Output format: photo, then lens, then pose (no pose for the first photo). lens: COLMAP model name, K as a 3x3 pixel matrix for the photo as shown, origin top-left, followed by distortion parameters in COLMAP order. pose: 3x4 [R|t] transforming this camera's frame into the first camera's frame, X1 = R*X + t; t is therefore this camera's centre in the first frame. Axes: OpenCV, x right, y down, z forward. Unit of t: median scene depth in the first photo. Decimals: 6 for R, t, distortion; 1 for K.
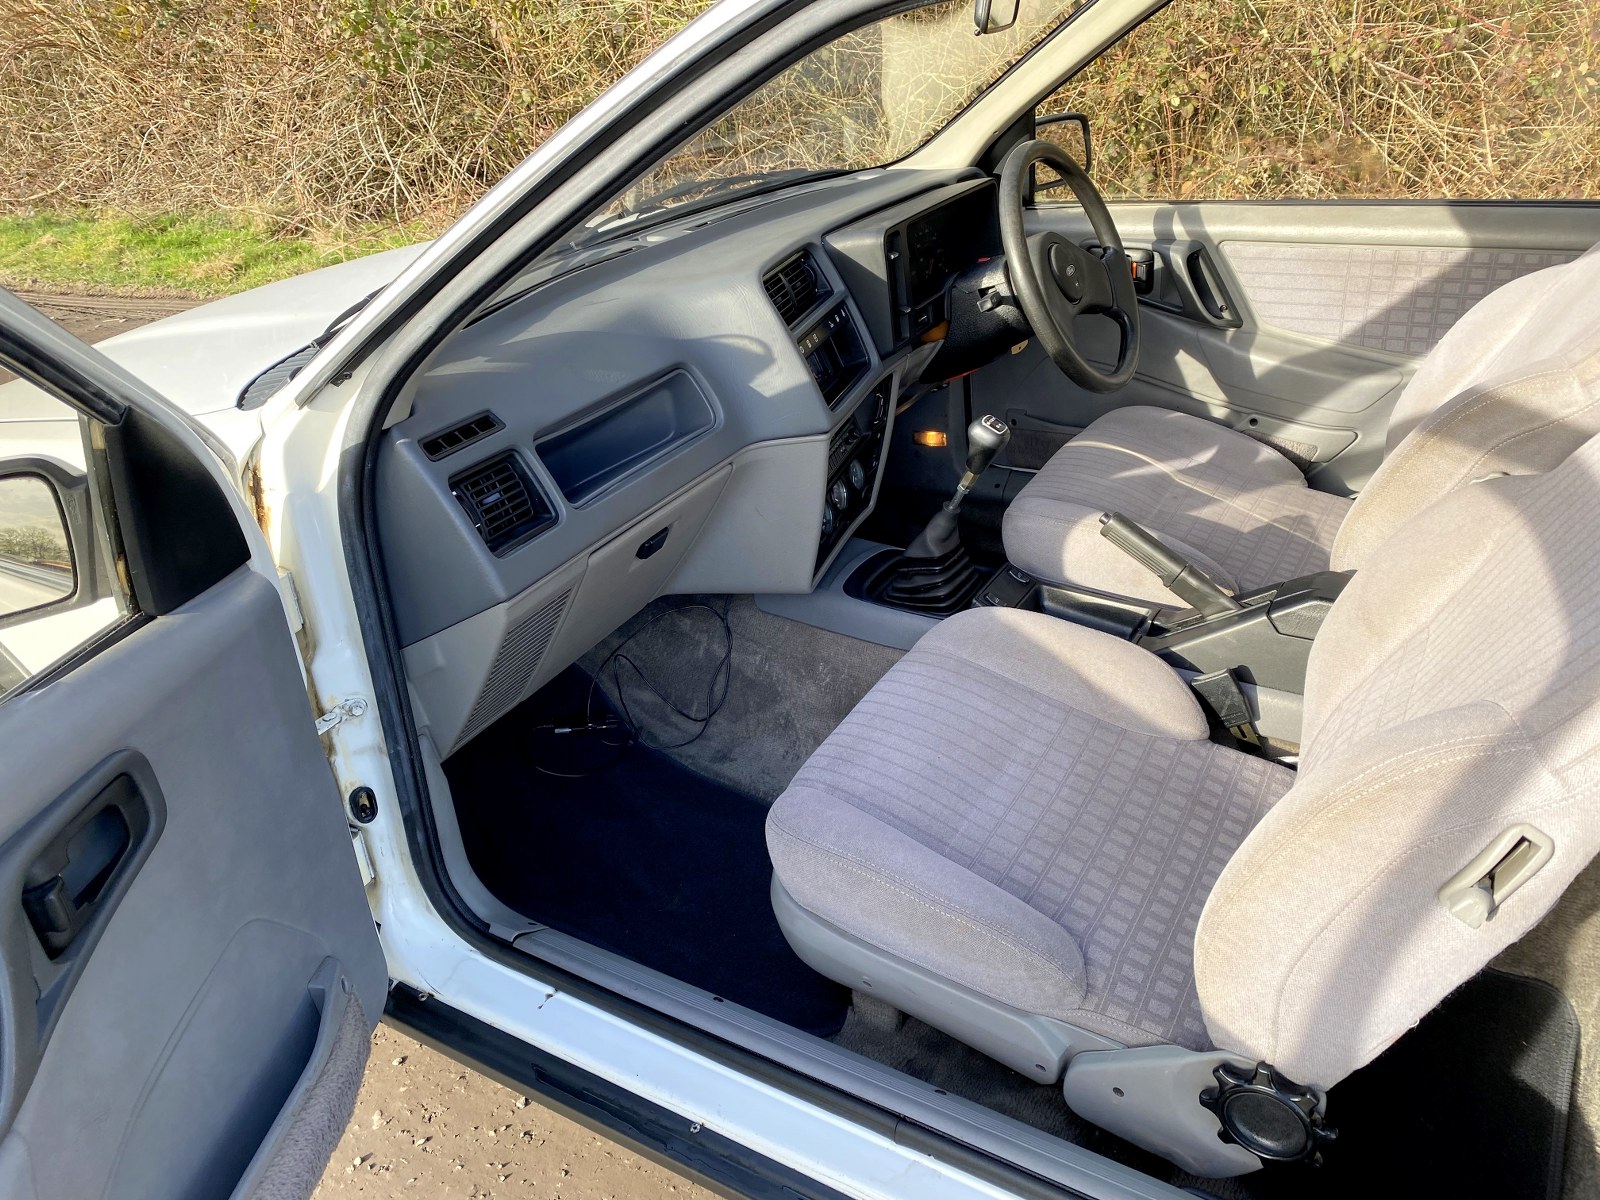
lens RADIAL K [[1229.8, 0, 800.0], [0, 1229.8, 600.0], [0, 0, 1]] dist [0.169444, -0.347808]
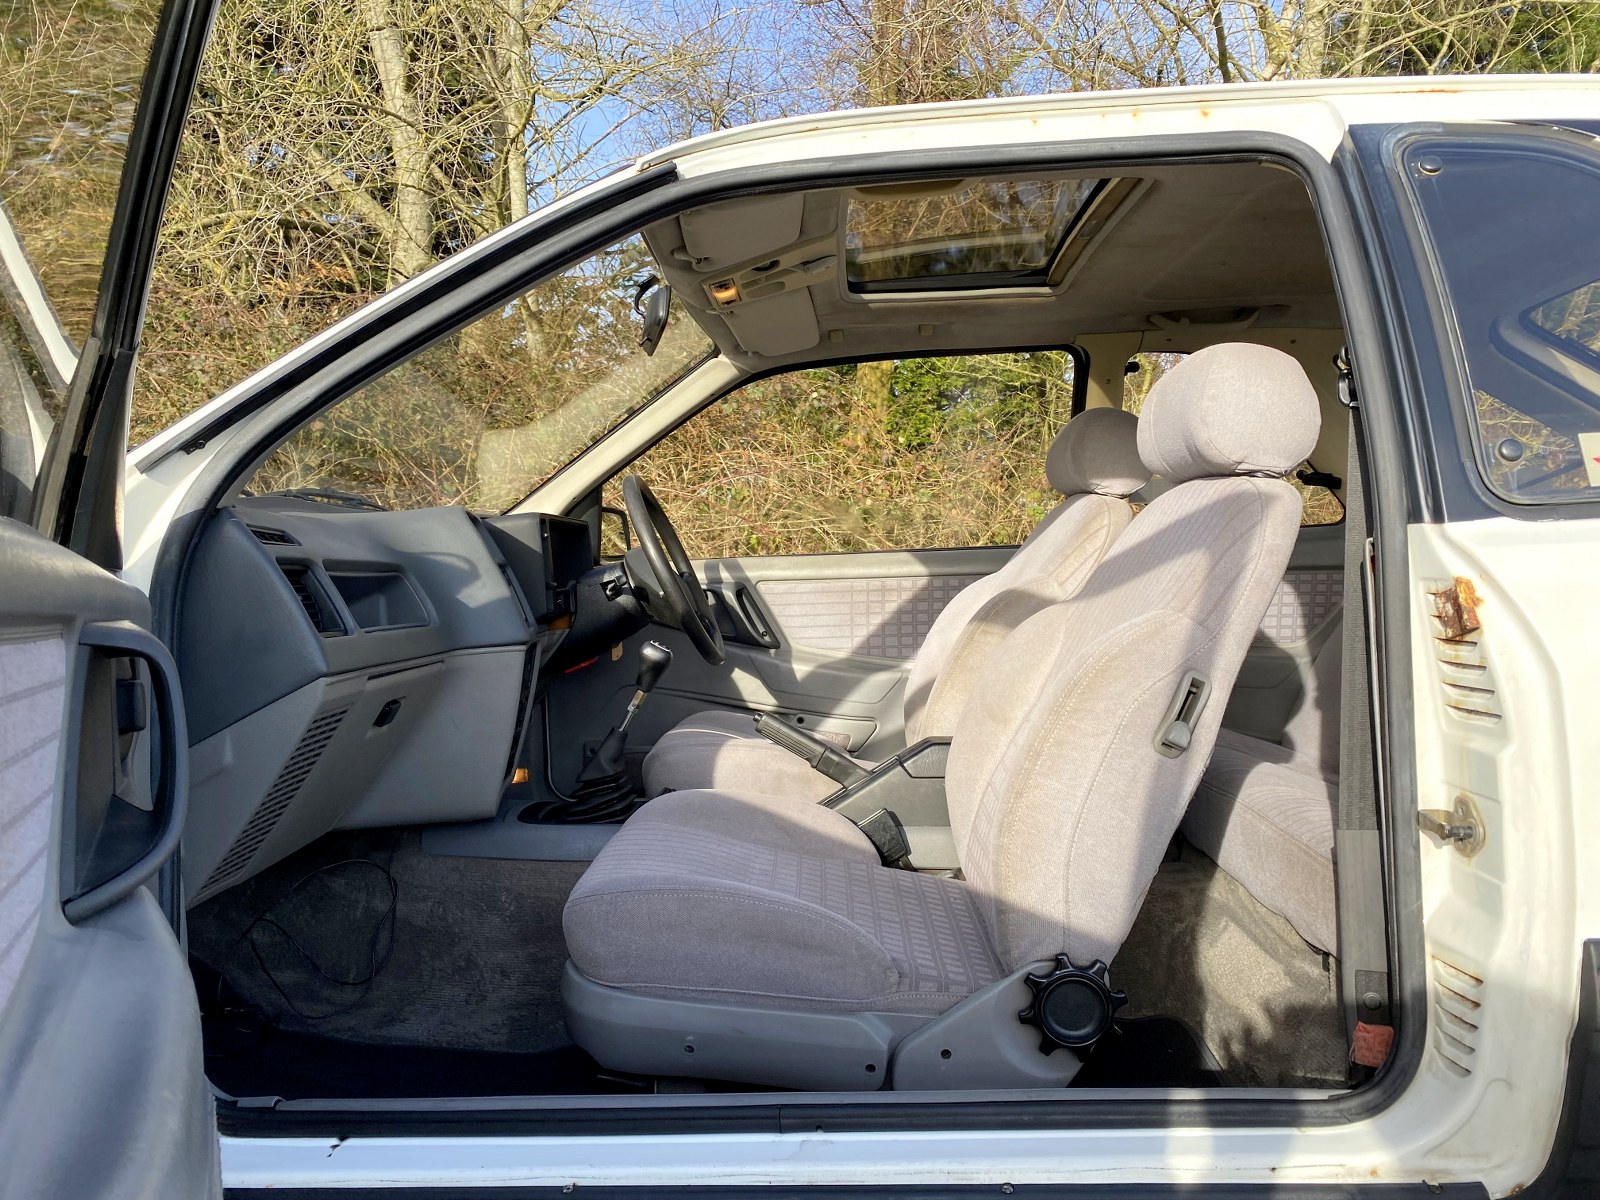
lens RADIAL K [[1228.8, 0, 846.9], [0, 1228.8, 543.5], [0, 0, 1]] dist [0.000376, -0.000290]
pose [[0.858685, 0.063964, 0.508497, -0.242282], [0.198202, 0.873535, -0.444581, 0.272939], [-0.472627, 0.482540, 0.737414, 0.005345]]
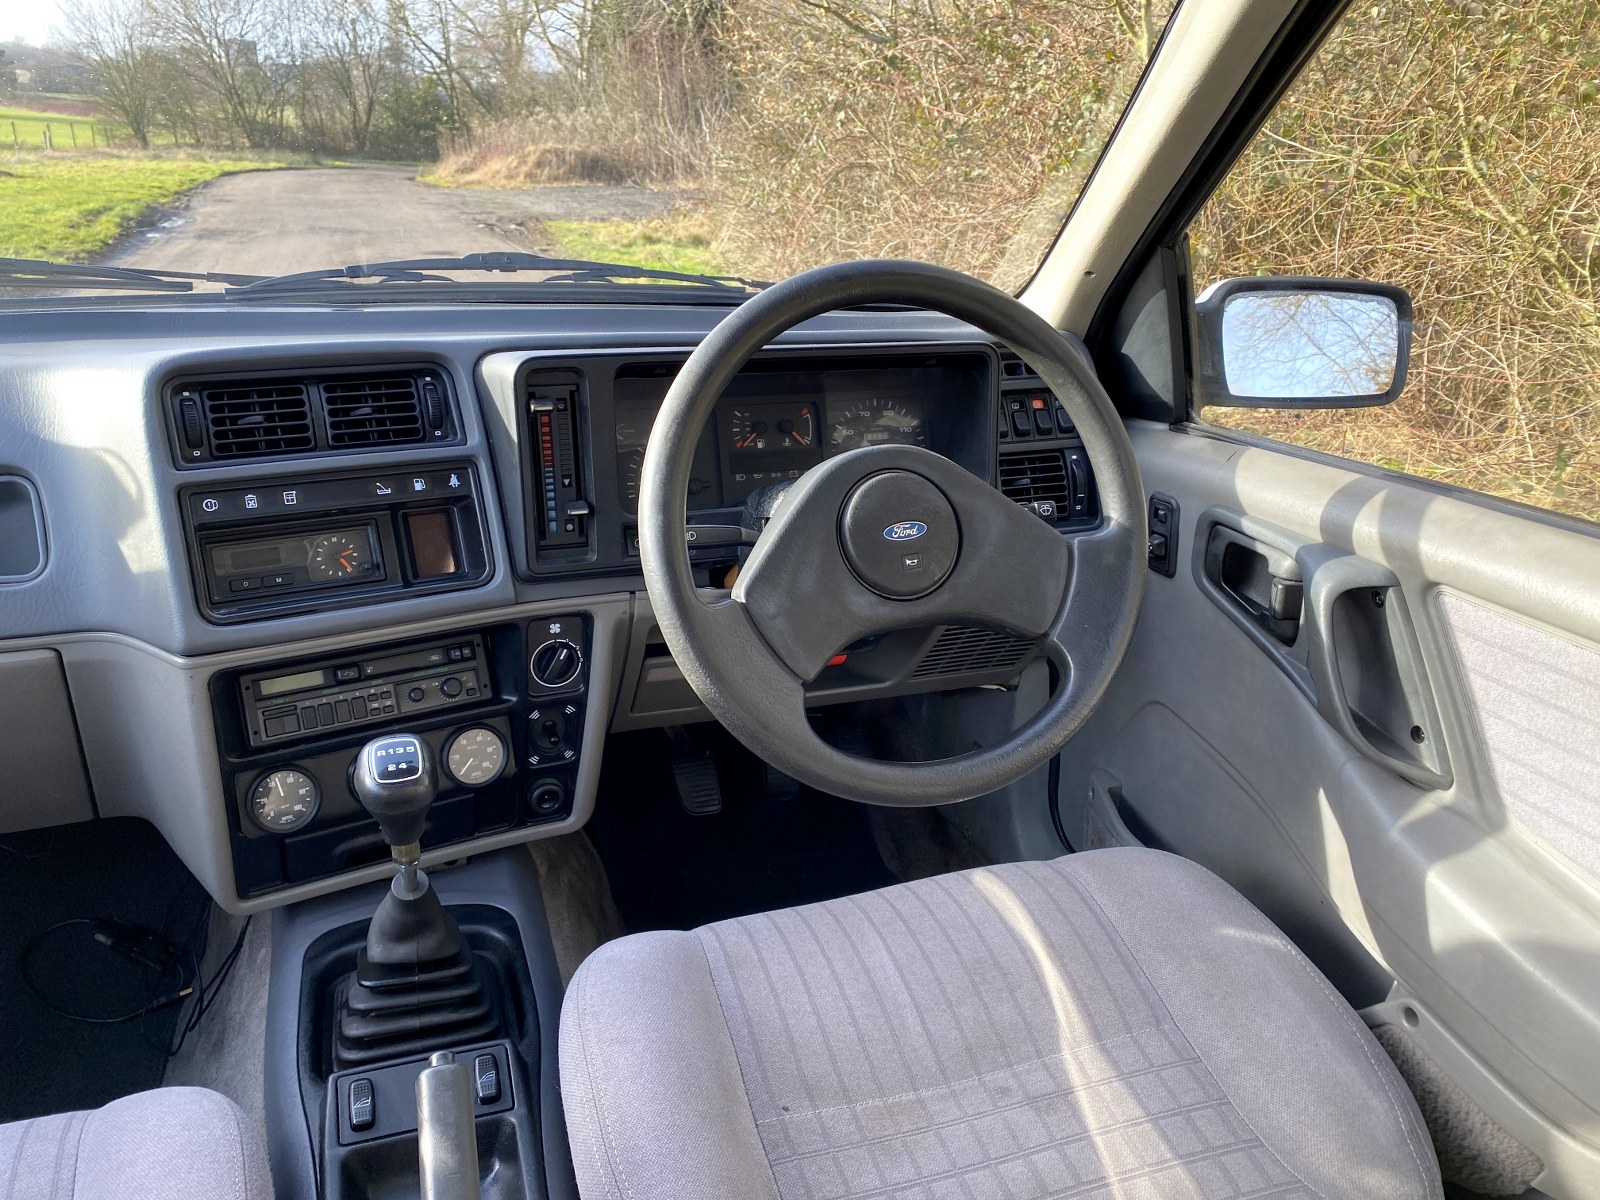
lens RADIAL K [[1216.6, 0, 778.1], [0, 1216.6, 590.2], [0, 0, 1]] dist [0.028221, -0.025441]
pose [[0.752191, 0.294690, -0.589378, 0.436969], [-0.366352, 0.930473, -0.002316, -0.212349], [0.547718, 0.217662, 0.807854, 0.573340]]
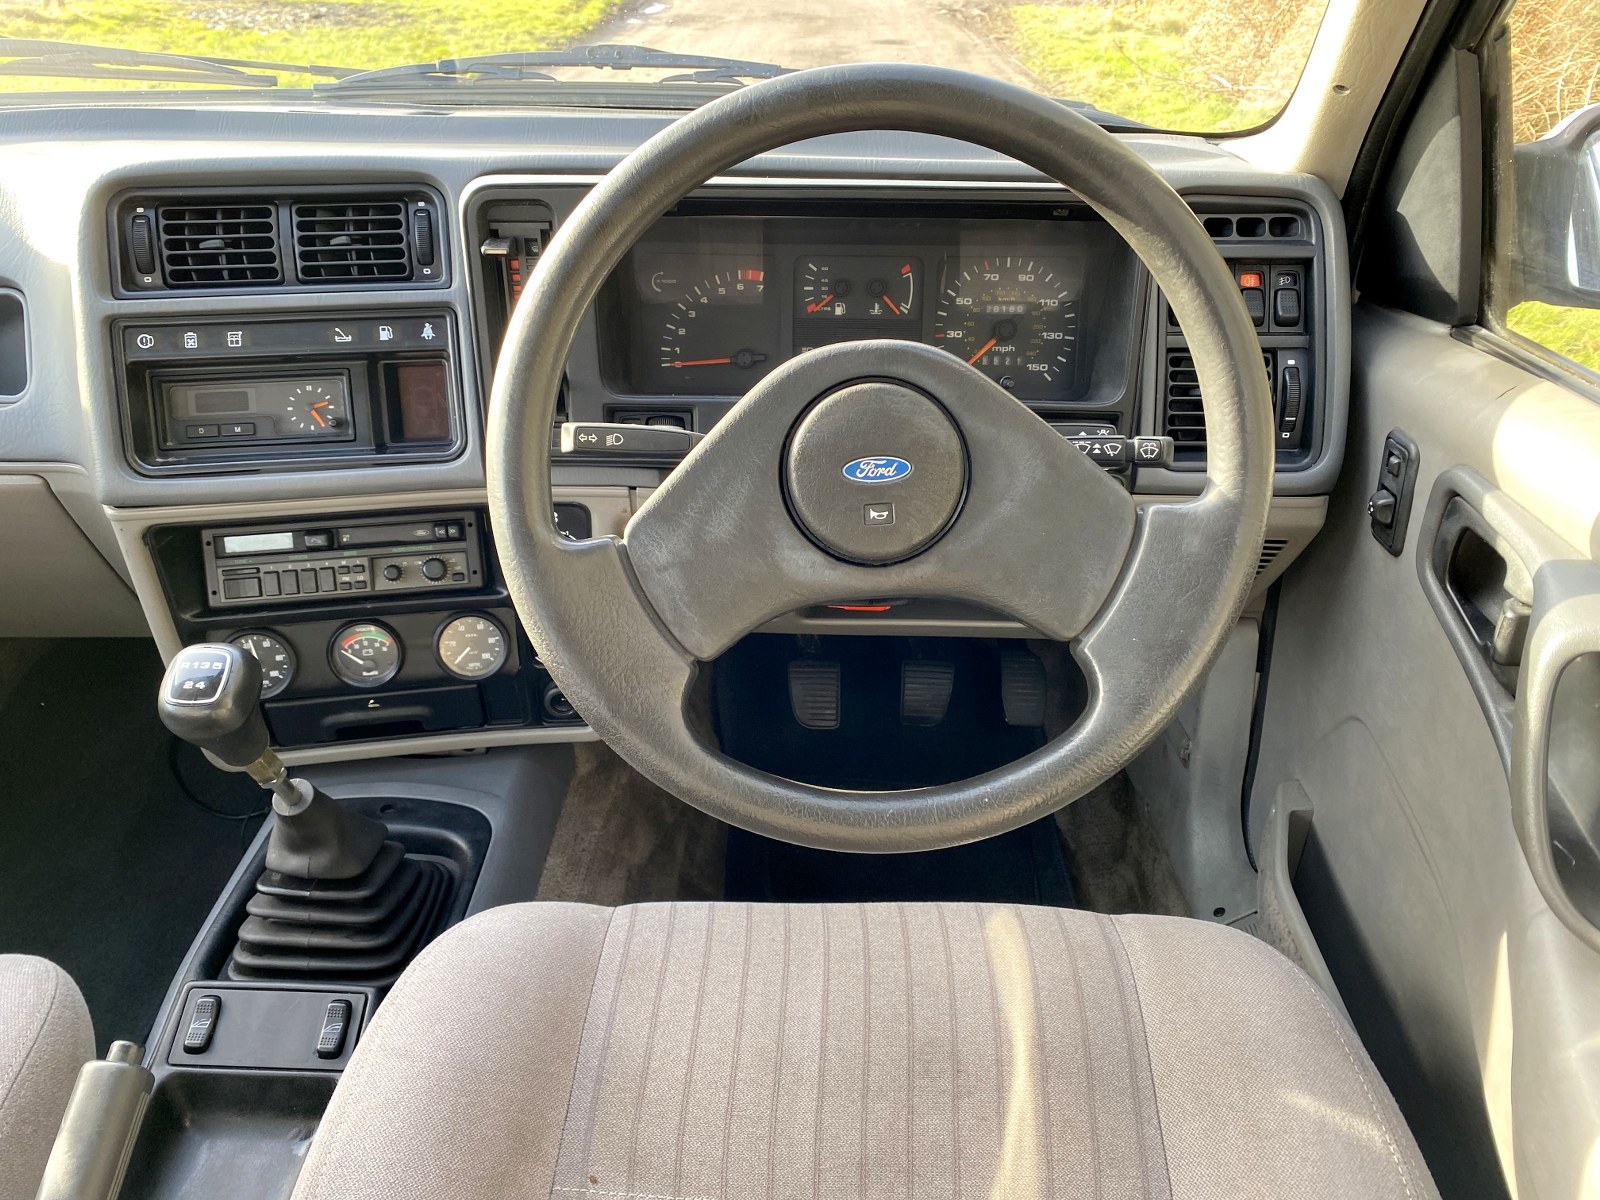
lens RADIAL K [[1218.4, 0, 780.8], [0, 1218.4, 583.3], [0, 0, 1]] dist [0.008233, -0.001430]
pose [[0.470084, 0.475680, -0.743471, 0.439503], [-0.440339, 0.856421, 0.269527, -0.298505], [0.764933, 0.200679, 0.612050, 0.746751]]
